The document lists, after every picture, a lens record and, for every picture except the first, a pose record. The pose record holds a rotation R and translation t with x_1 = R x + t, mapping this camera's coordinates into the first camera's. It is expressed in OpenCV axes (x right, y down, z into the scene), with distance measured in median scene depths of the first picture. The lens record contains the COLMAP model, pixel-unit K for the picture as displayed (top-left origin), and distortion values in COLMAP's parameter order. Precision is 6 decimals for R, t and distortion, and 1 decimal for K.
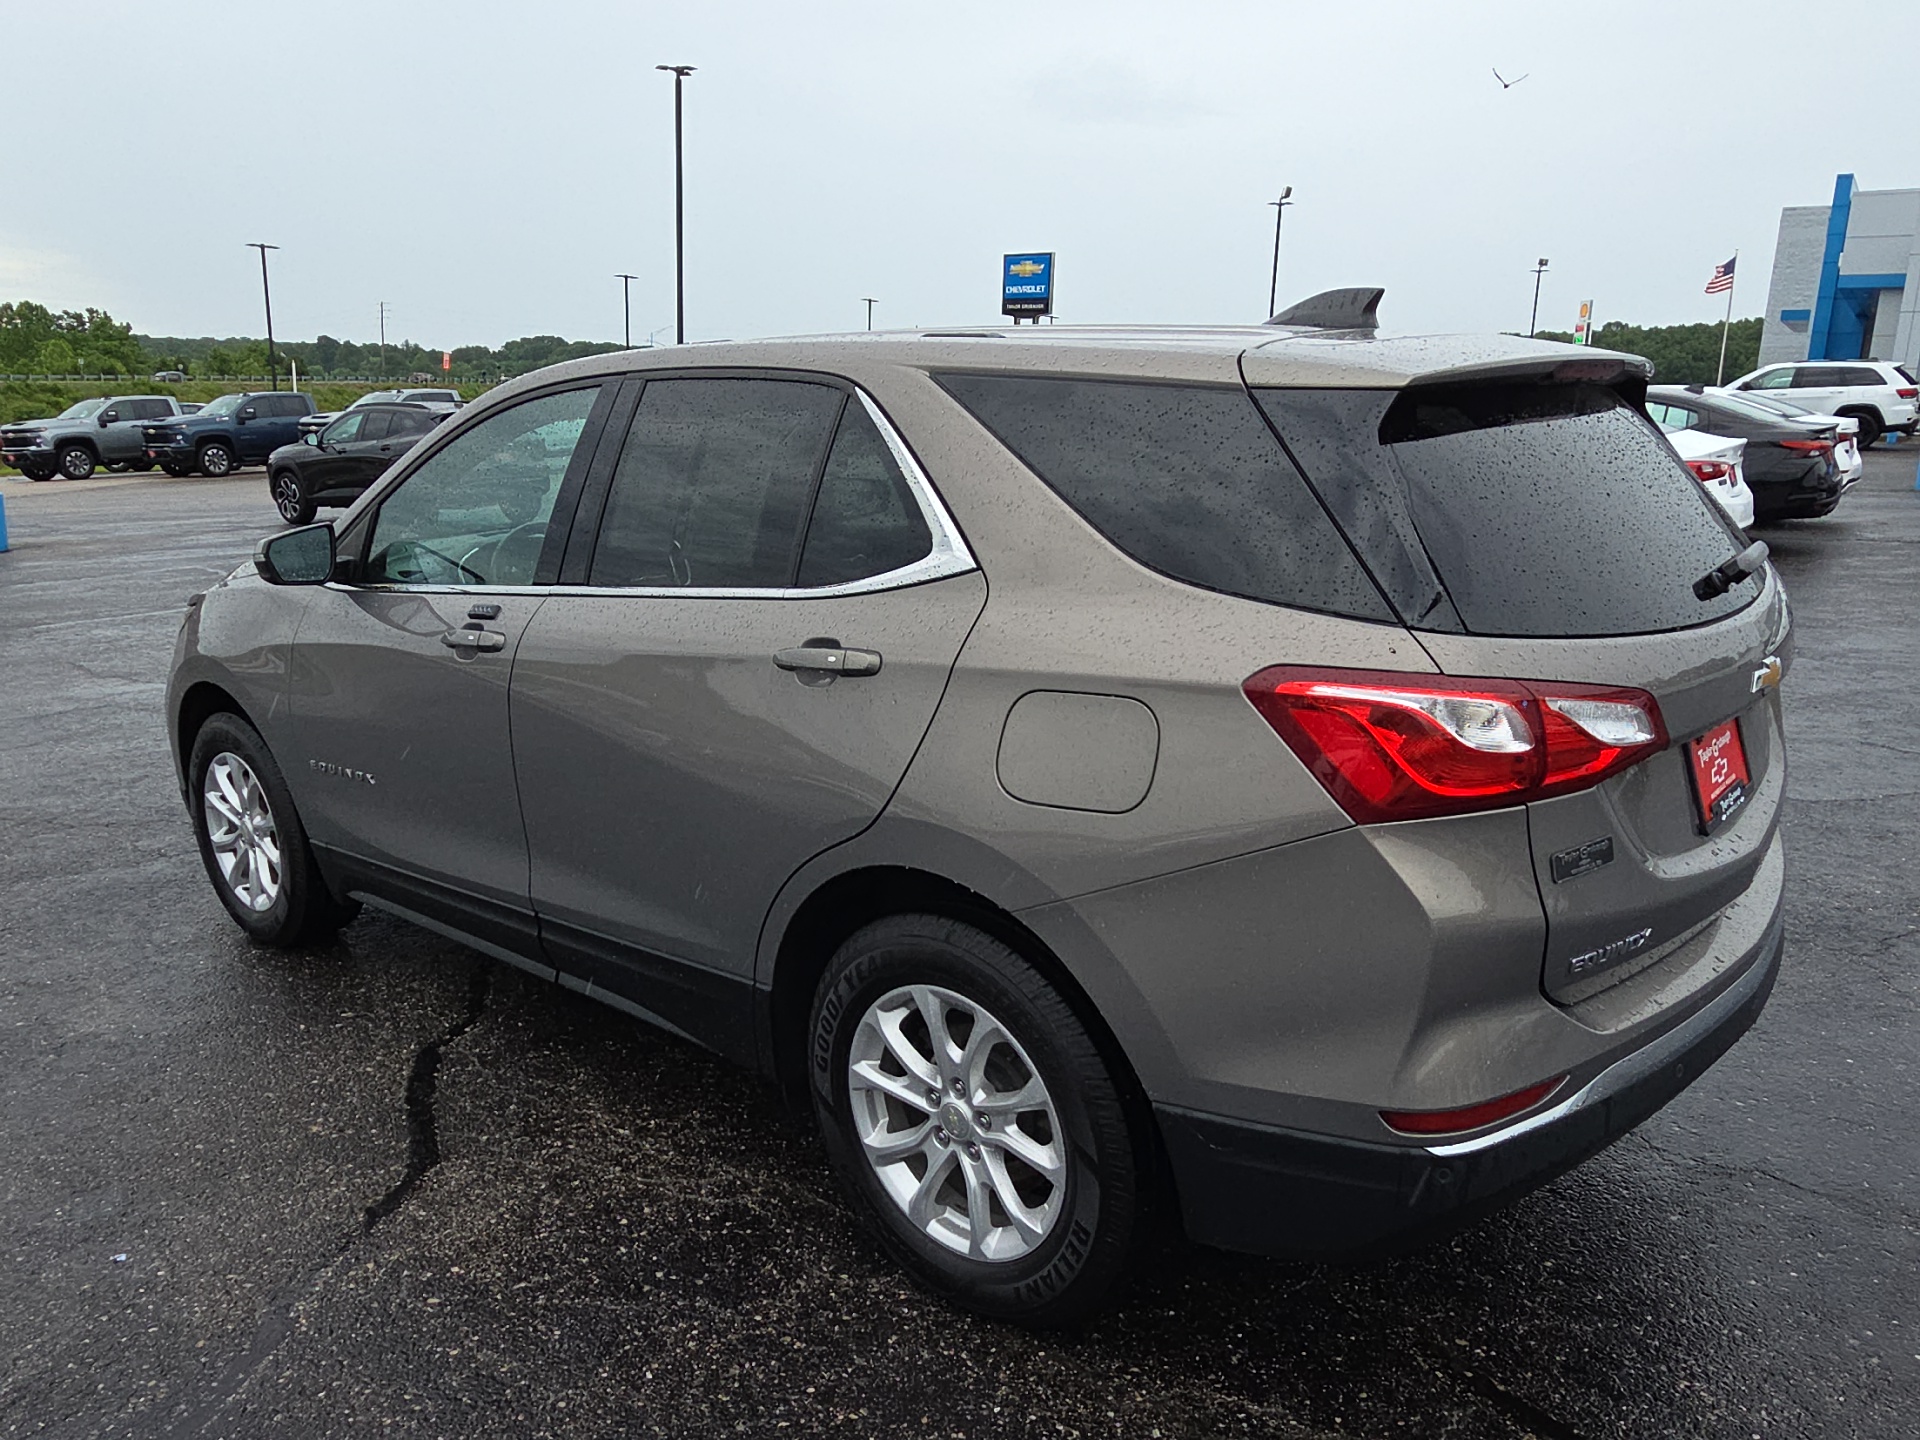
lens RADIAL K [[1413.1, 0, 959.5], [0, 1413.1, 733.3], [0, 0, 1]] dist [0.001142, 0.005522]
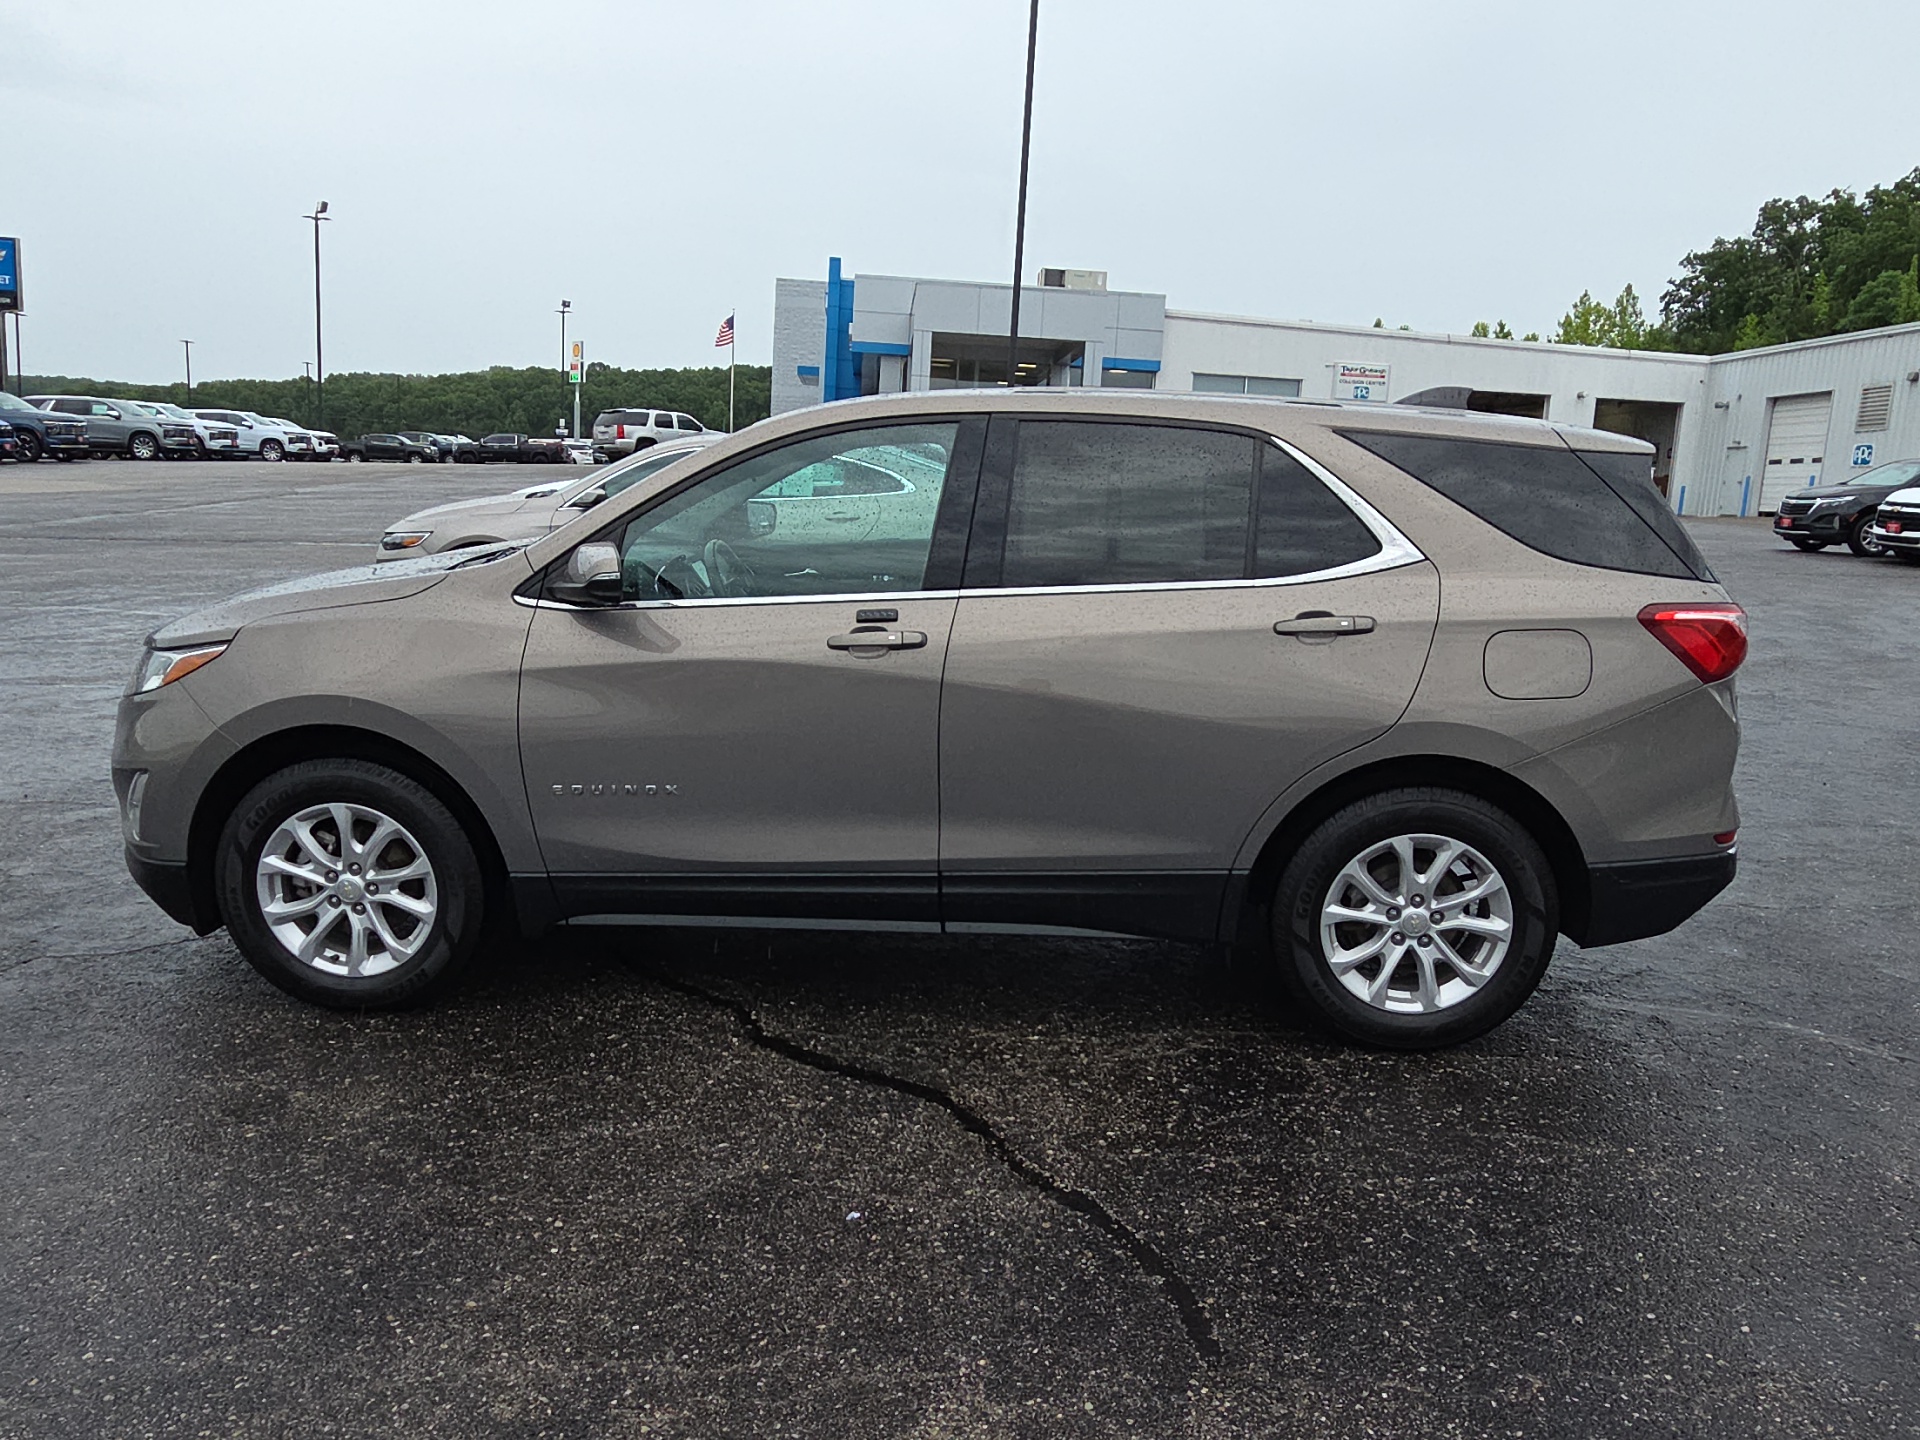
lens RADIAL K [[1413.1, 0, 959.5], [0, 1413.1, 733.3], [0, 0, 1]] dist [0.001142, 0.005522]
pose [[0.784313, -0.093609, 0.613263, -1.255030], [0.105651, 0.994264, 0.016646, -0.005609], [-0.611303, 0.051736, 0.789704, 0.087013]]
